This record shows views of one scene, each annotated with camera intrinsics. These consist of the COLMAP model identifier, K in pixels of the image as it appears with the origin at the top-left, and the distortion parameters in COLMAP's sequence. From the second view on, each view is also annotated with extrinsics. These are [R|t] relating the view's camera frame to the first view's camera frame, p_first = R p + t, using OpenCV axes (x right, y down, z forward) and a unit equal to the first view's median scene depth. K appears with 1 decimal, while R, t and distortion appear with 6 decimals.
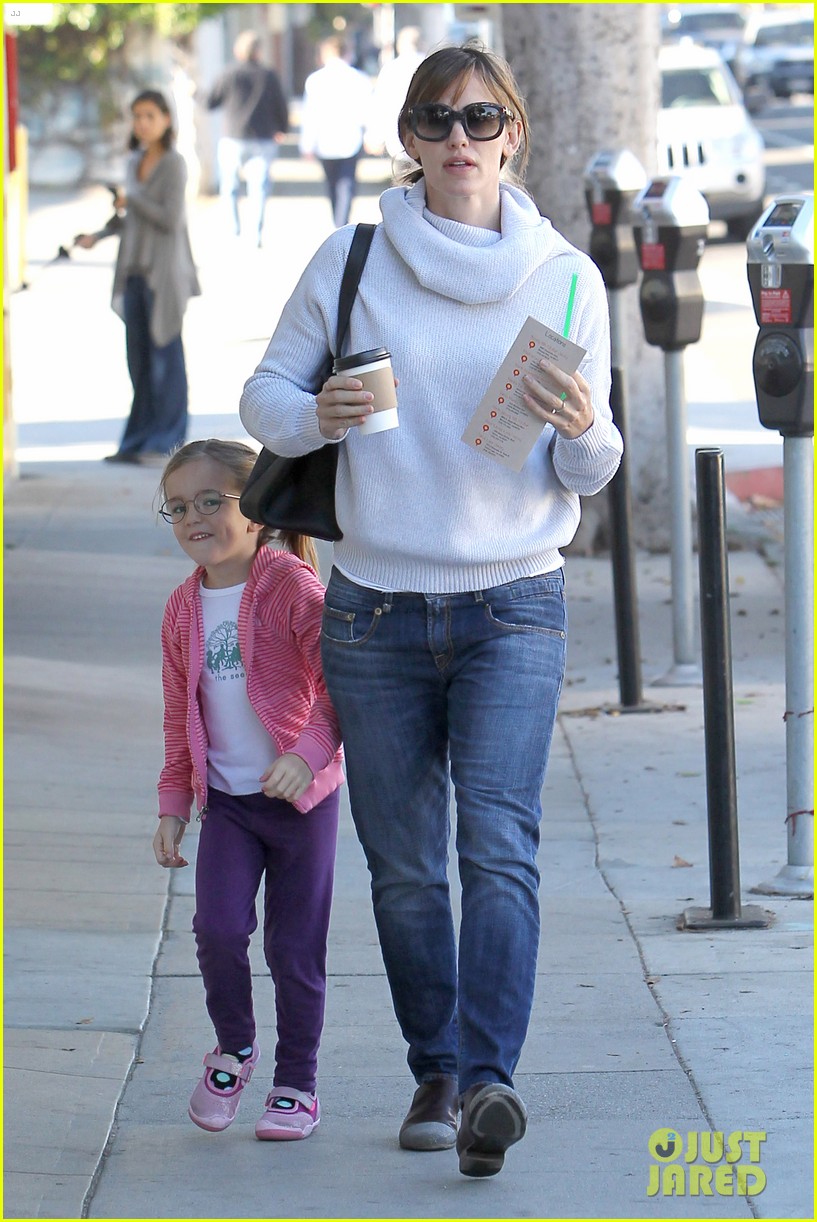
lens RADIAL K [[5033.1, 0, 408.5], [0, 5033.1, 611.0], [0, 0, 1]] dist [-1.862769, 50.027384]
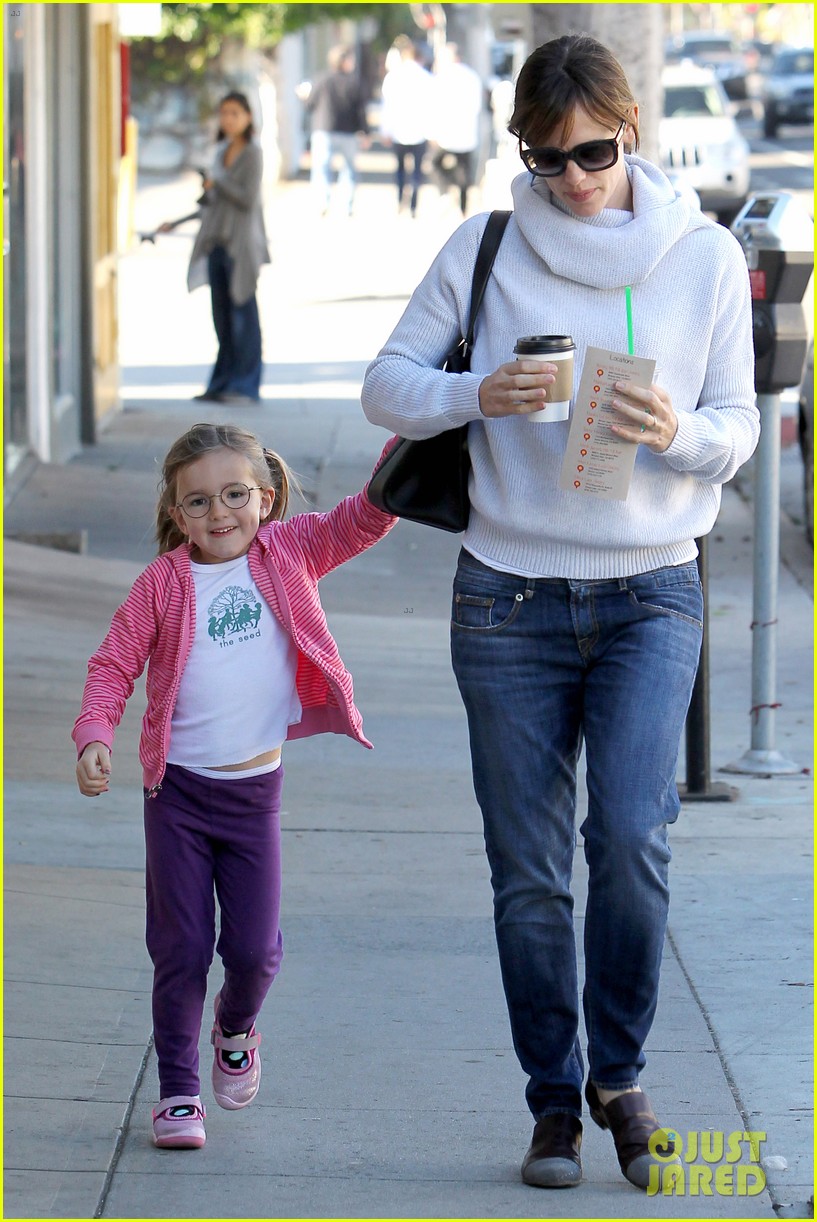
lens RADIAL K [[5033.1, 0, 408.5], [0, 5033.1, 611.0], [0, 0, 1]] dist [-1.862769, 50.027384]
pose [[0.999214, 0.026829, -0.029173, 0.027295], [-0.026753, 0.999638, 0.003000, 0.015910], [0.029242, -0.002218, 0.999570, -0.201189]]
